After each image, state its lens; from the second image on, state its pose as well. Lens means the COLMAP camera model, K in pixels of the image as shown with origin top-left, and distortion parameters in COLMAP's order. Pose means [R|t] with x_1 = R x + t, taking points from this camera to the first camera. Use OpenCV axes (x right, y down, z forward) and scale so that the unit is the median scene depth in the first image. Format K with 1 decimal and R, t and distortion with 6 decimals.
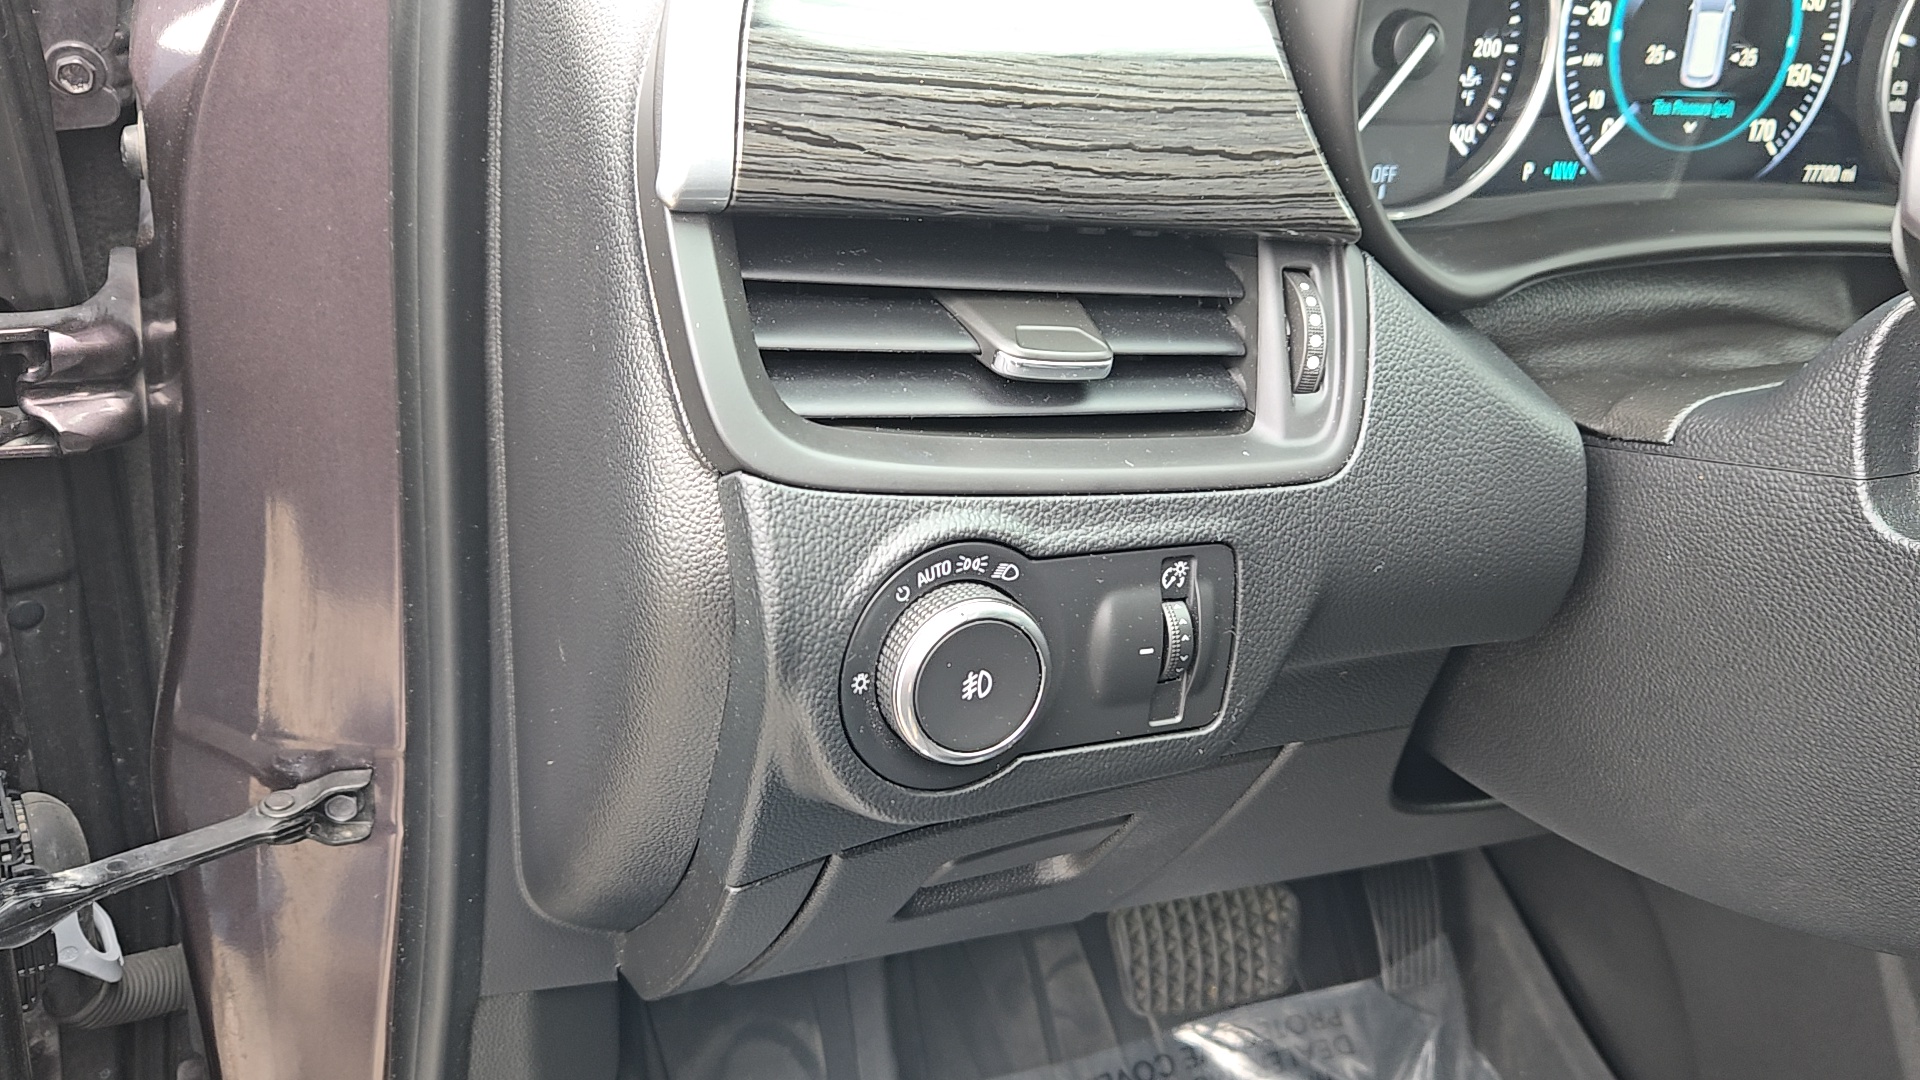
lens RADIAL K [[1601.4, 0, 954.0], [0, 1601.4, 537.4], [0, 0, 1]] dist [0.017709, -0.005624]
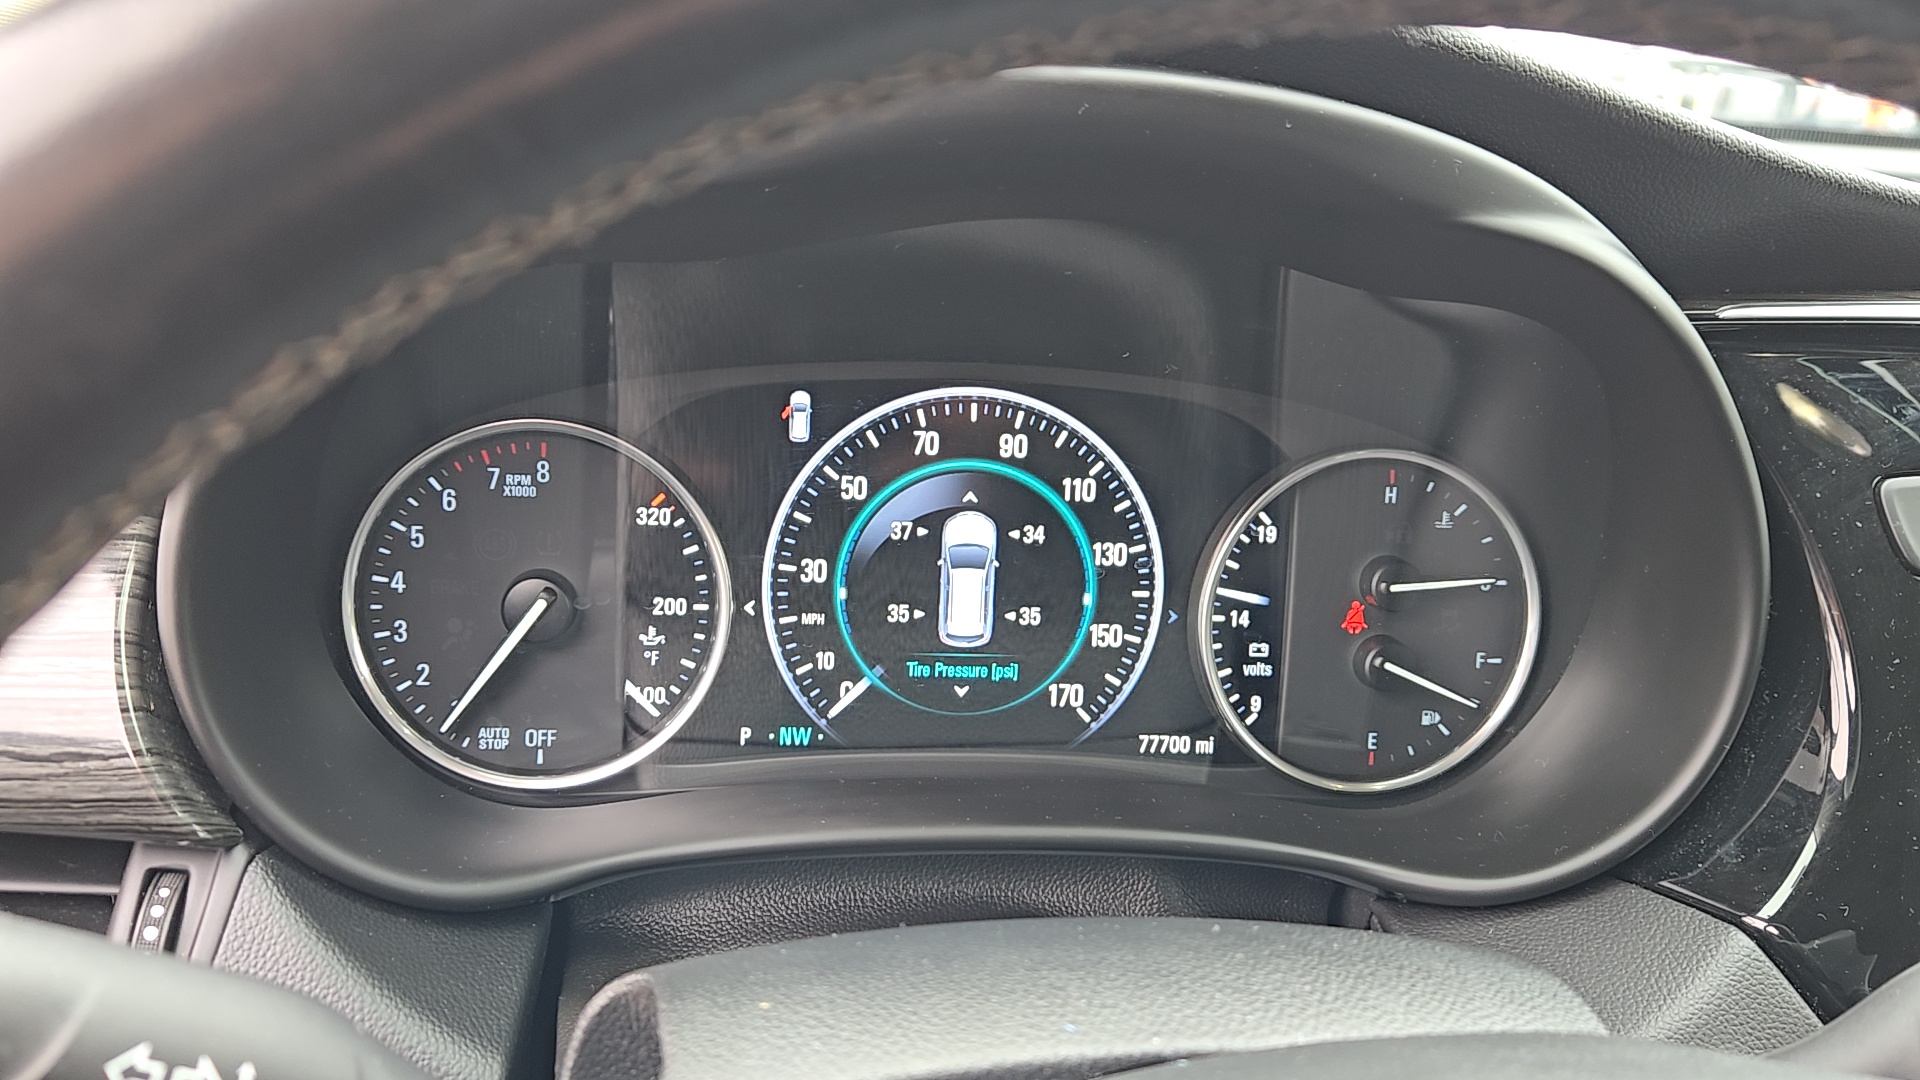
lens RADIAL K [[1601.4, 0, 954.0], [0, 1601.4, 537.4], [0, 0, 1]] dist [0.017709, -0.005624]
pose [[0.973325, 0.022421, -0.228331, 0.662188], [-0.075642, 0.970928, -0.227106, -0.138199], [0.216601, 0.238319, 0.946725, 0.145276]]
